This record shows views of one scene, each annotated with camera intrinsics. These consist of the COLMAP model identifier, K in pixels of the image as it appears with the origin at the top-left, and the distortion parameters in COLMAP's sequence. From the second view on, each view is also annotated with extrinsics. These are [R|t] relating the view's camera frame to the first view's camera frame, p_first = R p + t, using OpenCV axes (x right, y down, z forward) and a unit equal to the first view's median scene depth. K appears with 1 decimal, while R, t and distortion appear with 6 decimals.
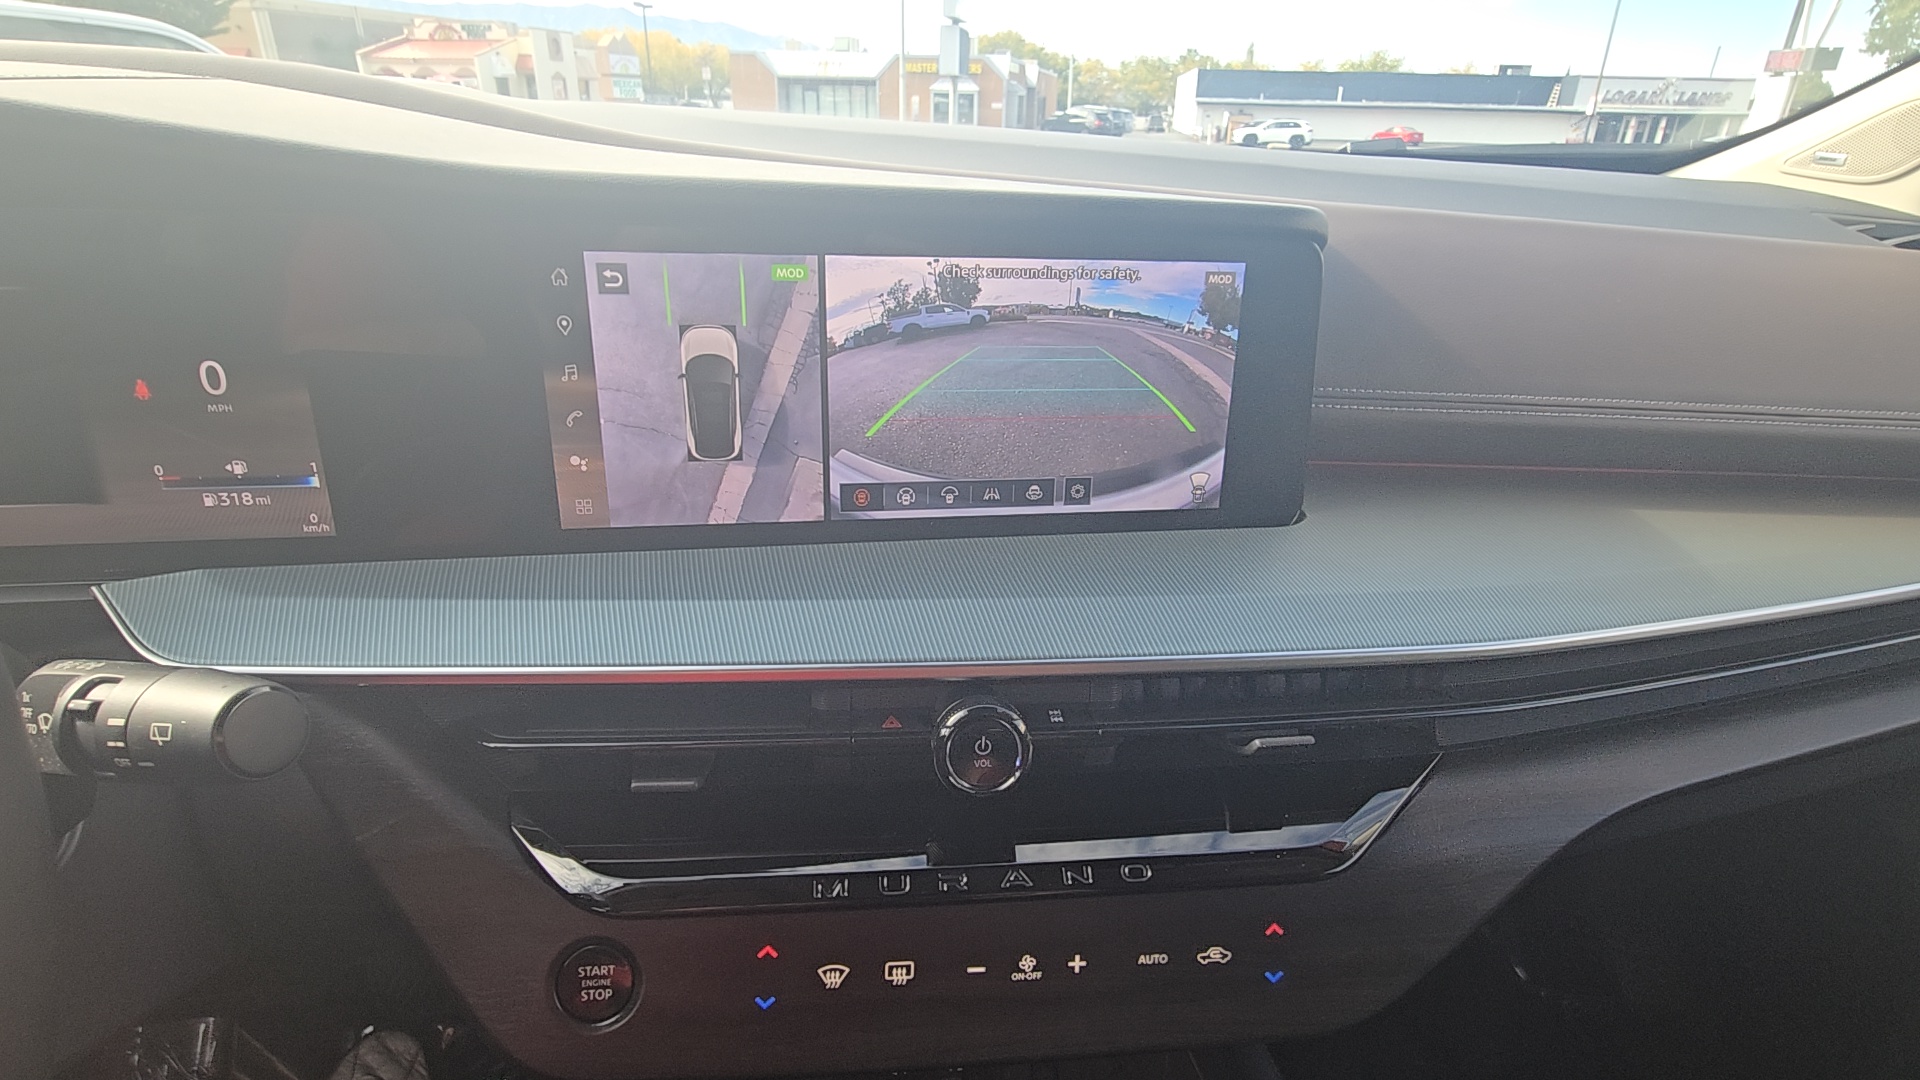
lens RADIAL K [[967.5, 0, 966.4], [0, 967.5, 548.6], [0, 0, 1]] dist [0.008131, -0.004381]
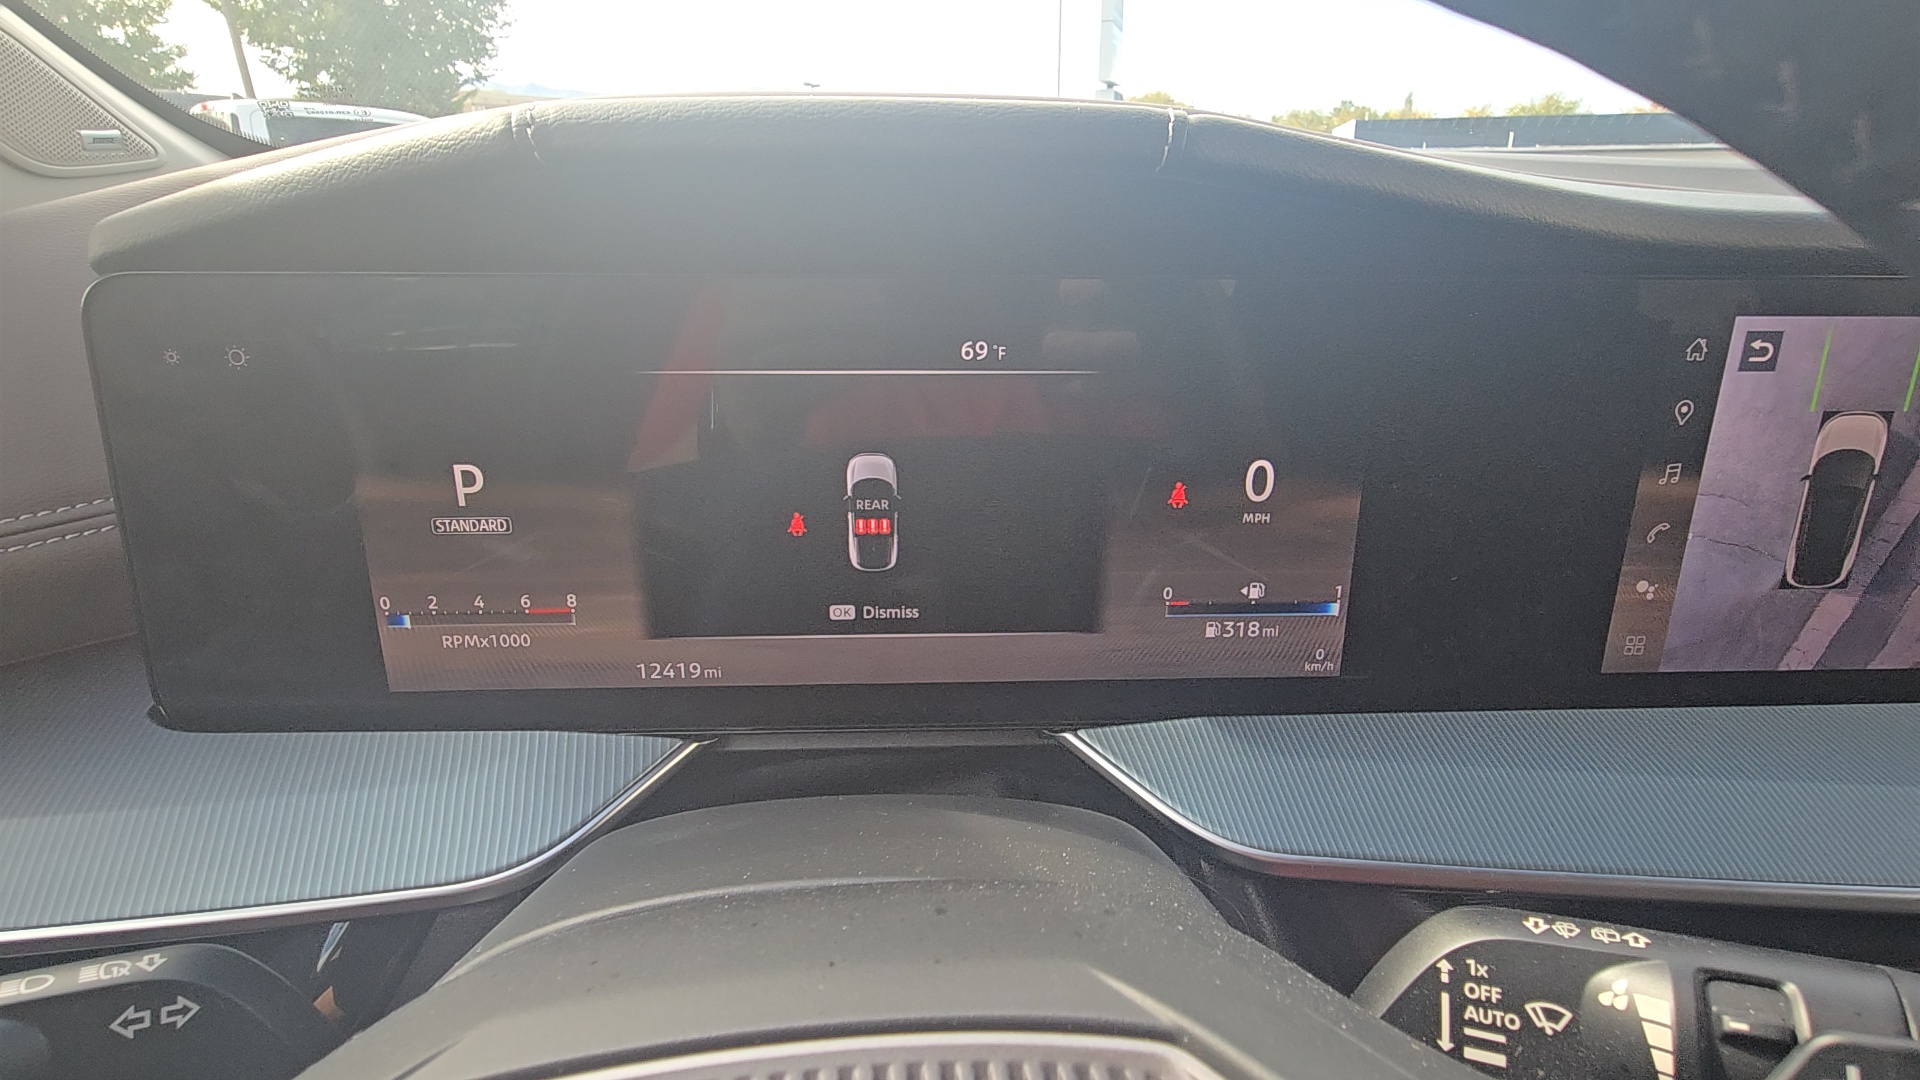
lens RADIAL K [[967.5, 0, 964.4], [0, 967.5, 553.8], [0, 0, 1]] dist [0.008131, -0.004381]
pose [[0.989697, 0.019638, -0.141822, -0.807542], [-0.026780, 0.998458, -0.048628, -0.063631], [0.140648, 0.051925, 0.988697, 0.164159]]
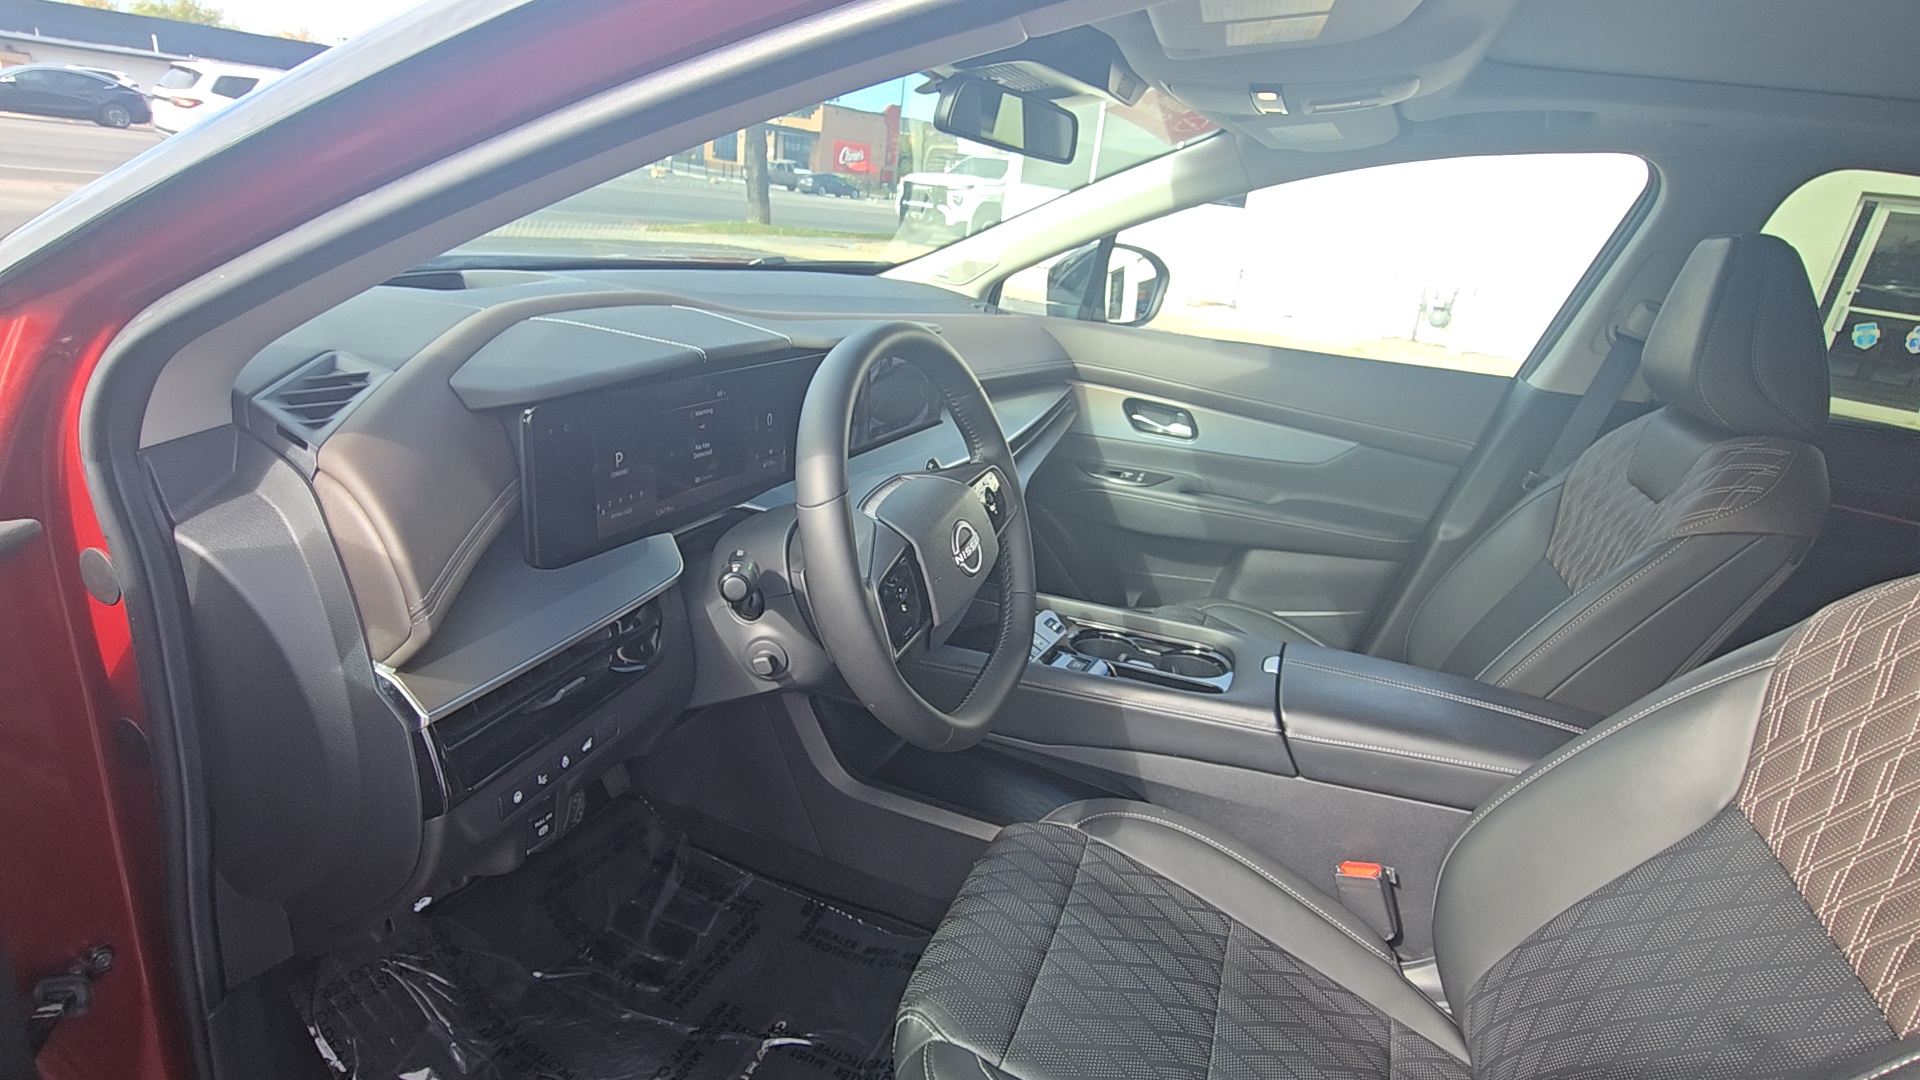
lens RADIAL K [[967.5, 0, 955.4], [0, 967.5, 553.6], [0, 0, 1]] dist [0.008131, -0.004381]
pose [[0.552626, -0.255677, 0.793243, -2.531195], [0.237603, 0.960615, 0.144094, -0.070863], [-0.798842, 0.108847, 0.591611, -0.958378]]
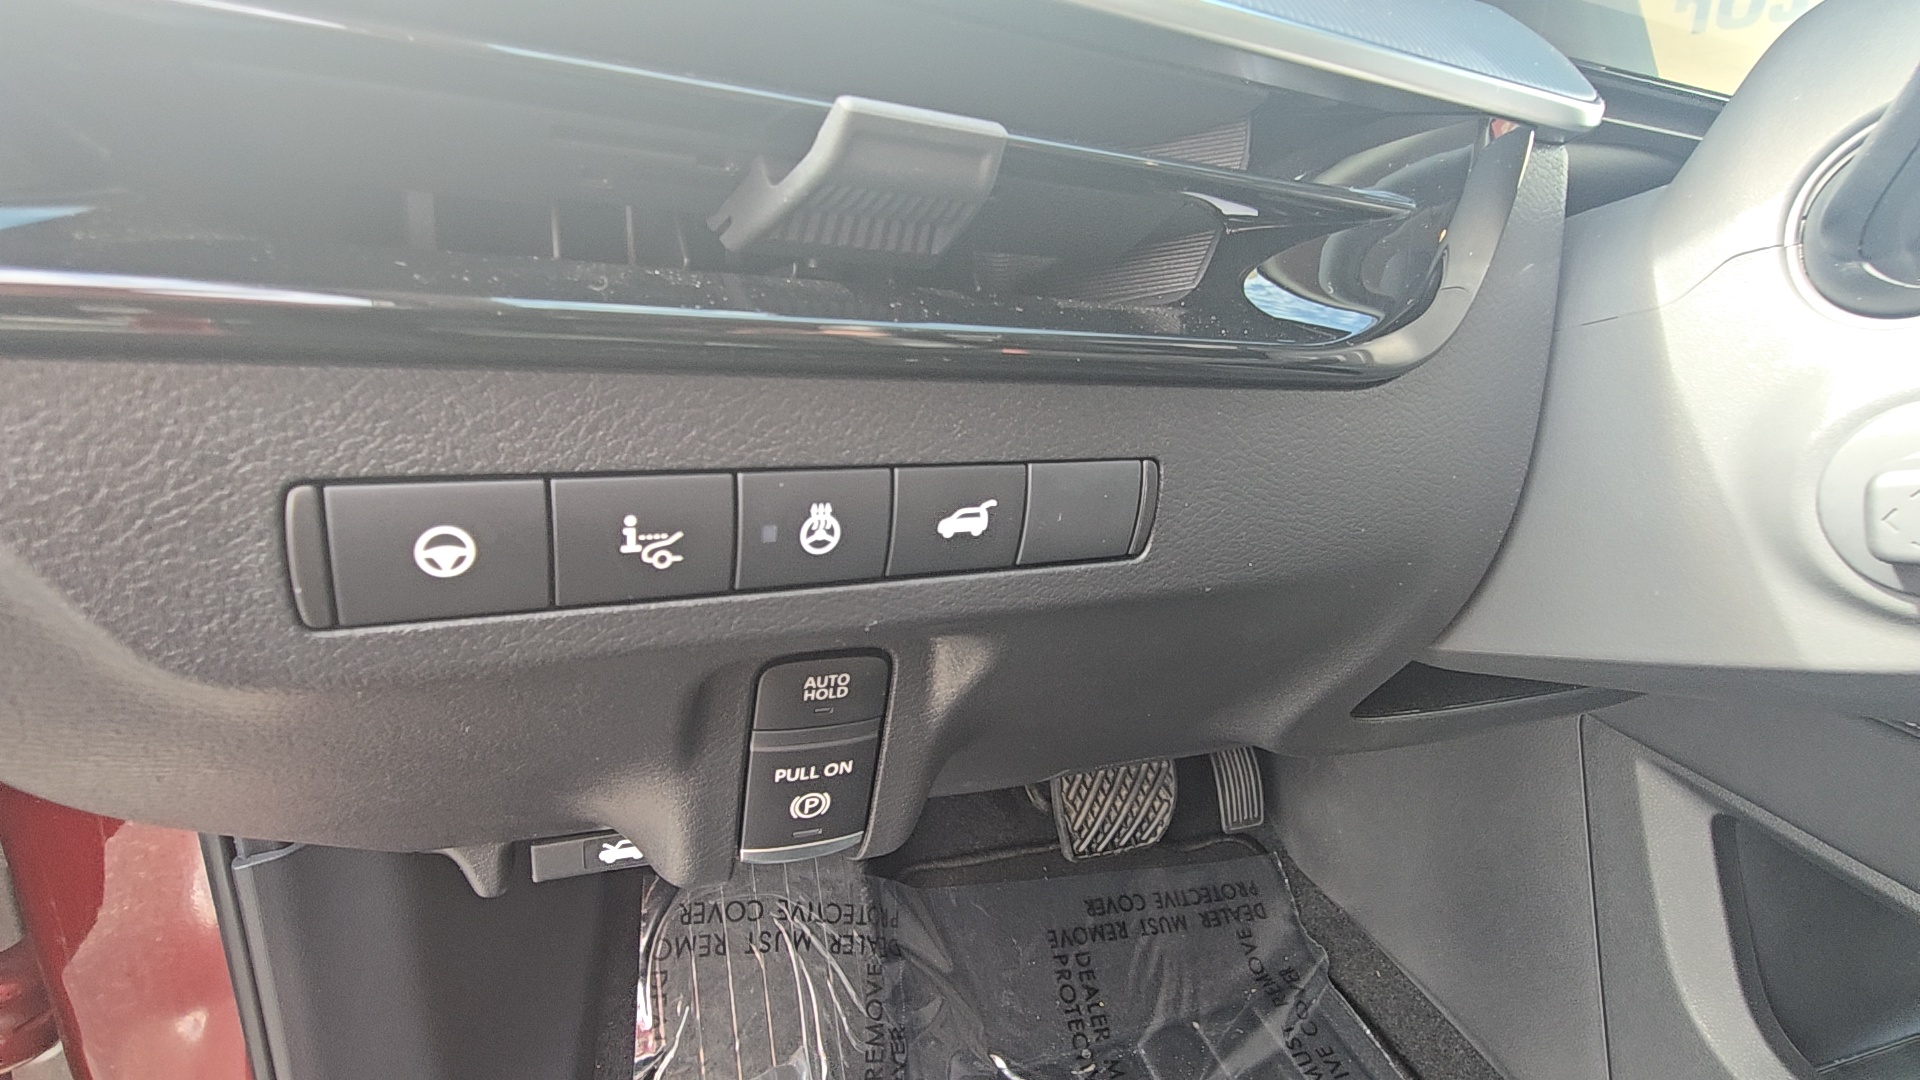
lens RADIAL K [[967.5, 0, 961.3], [0, 967.5, 550.2], [0, 0, 1]] dist [0.008131, -0.004381]
pose [[0.978350, 0.012261, 0.206592, -1.652426], [-0.014768, 0.999835, 0.010597, 0.377080], [-0.206428, -0.013419, 0.978370, 0.311735]]
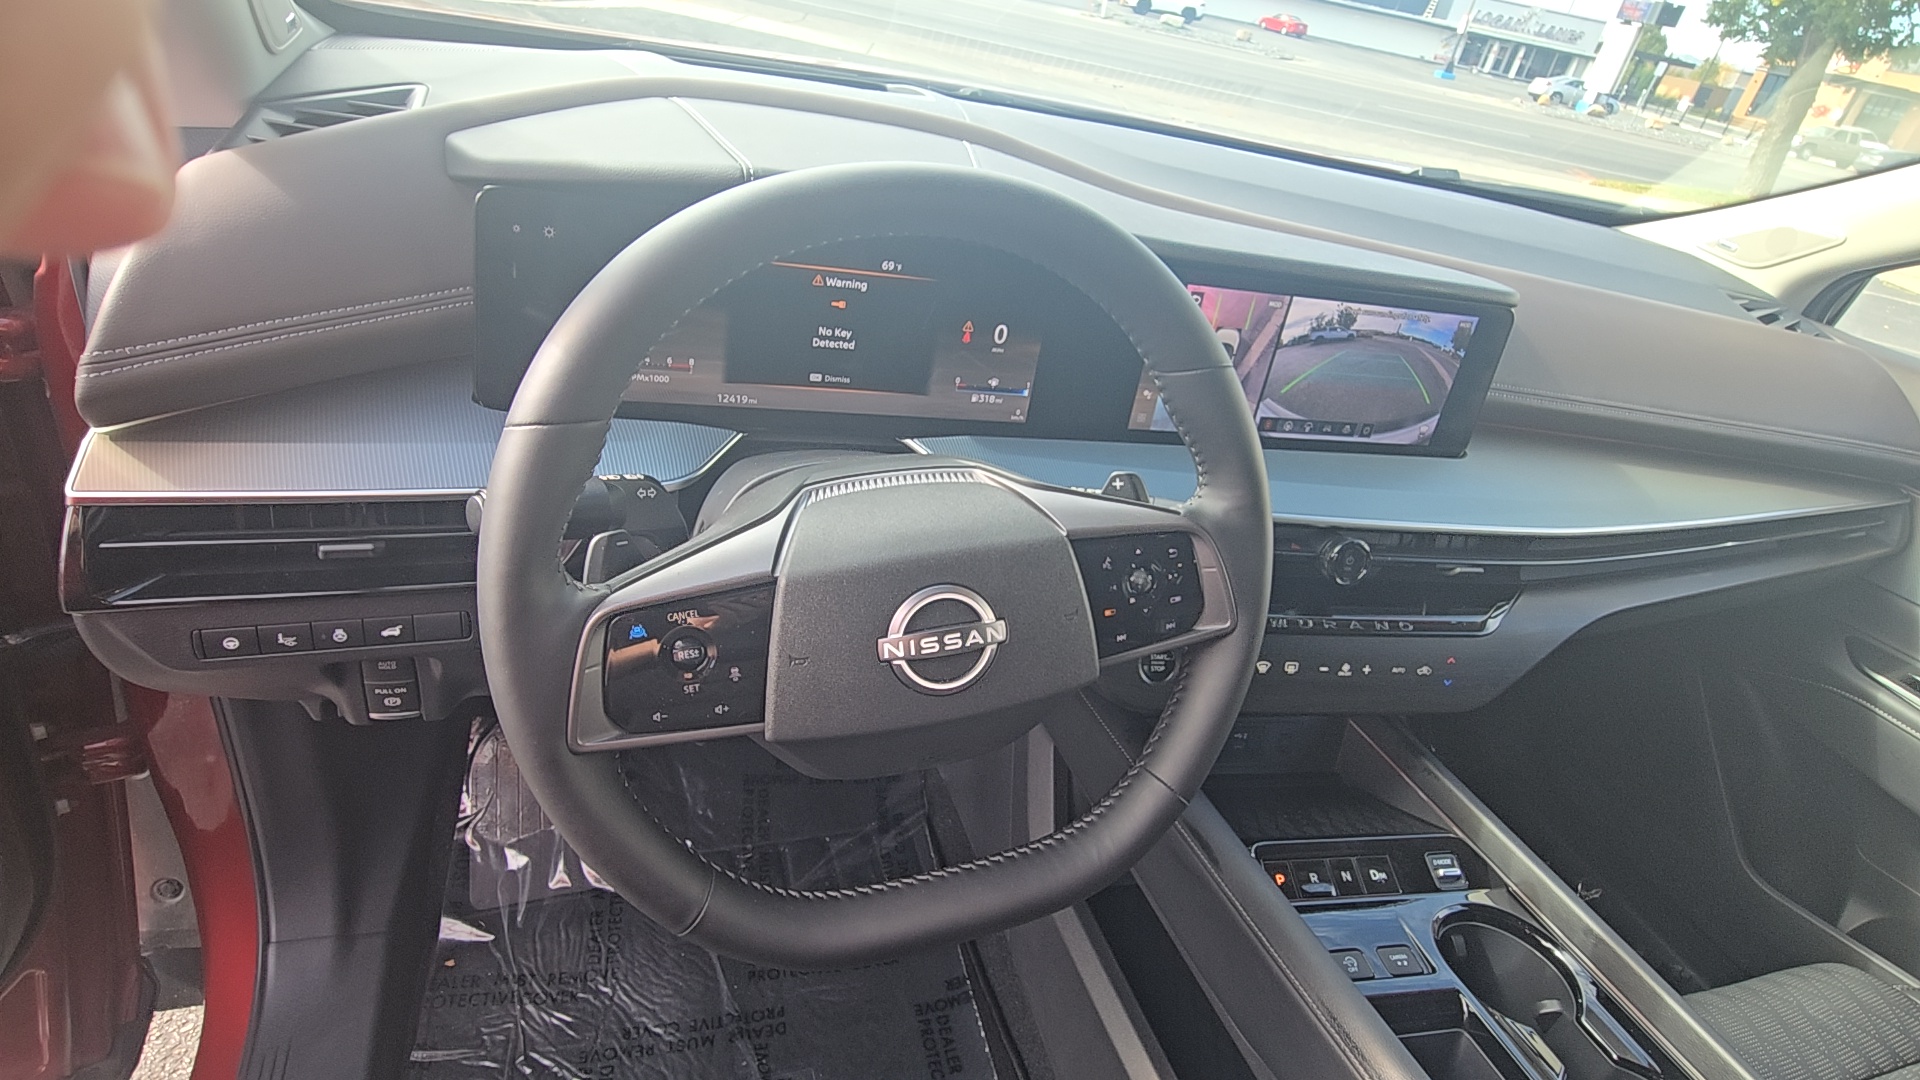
lens RADIAL K [[967.5, 0, 962.7], [0, 967.5, 544.9], [0, 0, 1]] dist [0.008131, -0.004381]
pose [[0.983200, 0.075336, 0.166259, -1.007098], [-0.098508, 0.985821, 0.135845, -0.021540], [-0.153668, -0.149941, 0.976680, -0.764770]]
